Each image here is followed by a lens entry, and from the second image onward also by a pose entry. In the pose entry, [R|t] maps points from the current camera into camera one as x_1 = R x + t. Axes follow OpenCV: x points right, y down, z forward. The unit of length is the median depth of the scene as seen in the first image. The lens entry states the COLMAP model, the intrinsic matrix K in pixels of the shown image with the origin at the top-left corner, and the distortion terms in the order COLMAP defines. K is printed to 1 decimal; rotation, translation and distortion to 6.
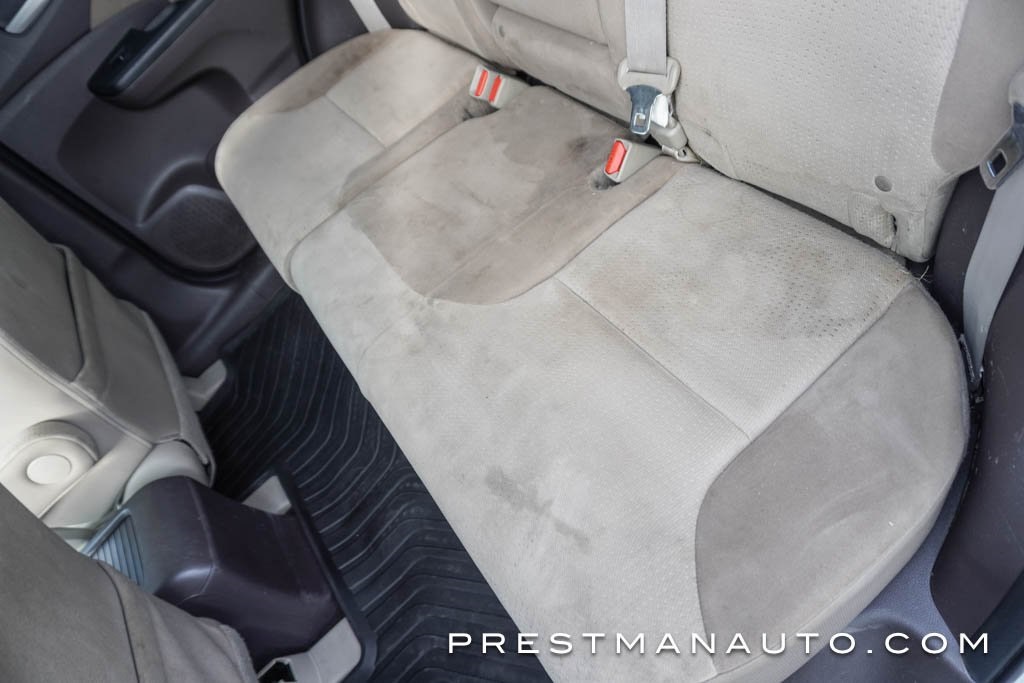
lens RADIAL K [[688.6, 0, 512.0], [0, 688.6, 346.1], [0, 0, 1]] dist [-0.029064, 0.018810]
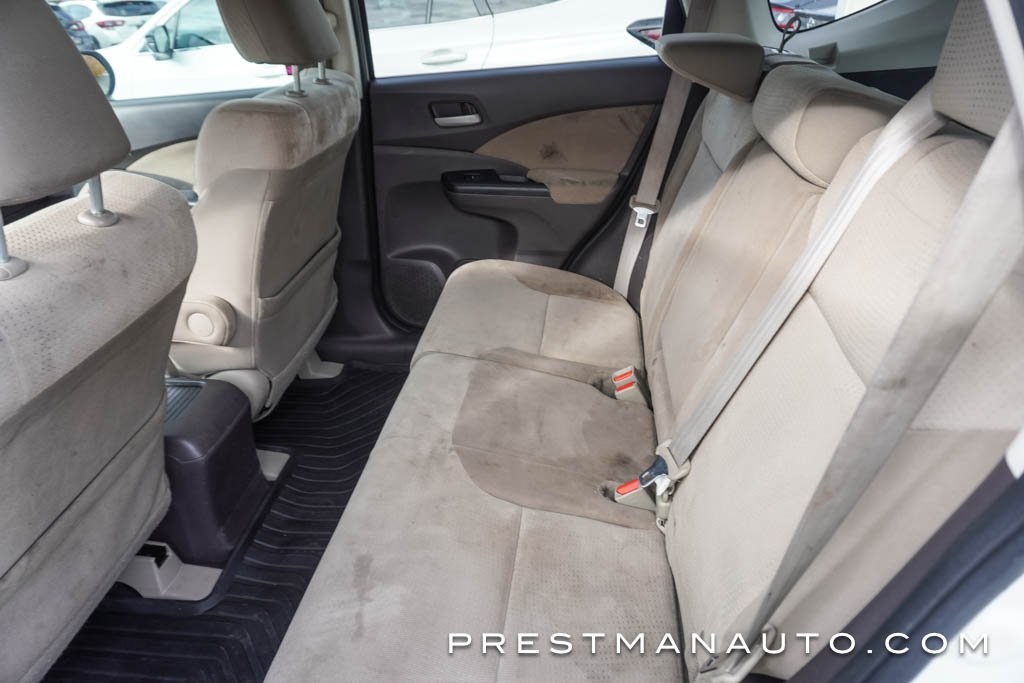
lens RADIAL K [[688.6, 0, 516.4], [0, 688.6, 343.9], [0, 0, 1]] dist [-0.029064, 0.018810]
pose [[0.641488, 0.712968, -0.283142, 0.156517], [-0.765143, 0.621216, -0.169253, -0.049399], [0.055221, 0.325217, 0.944026, -0.264935]]
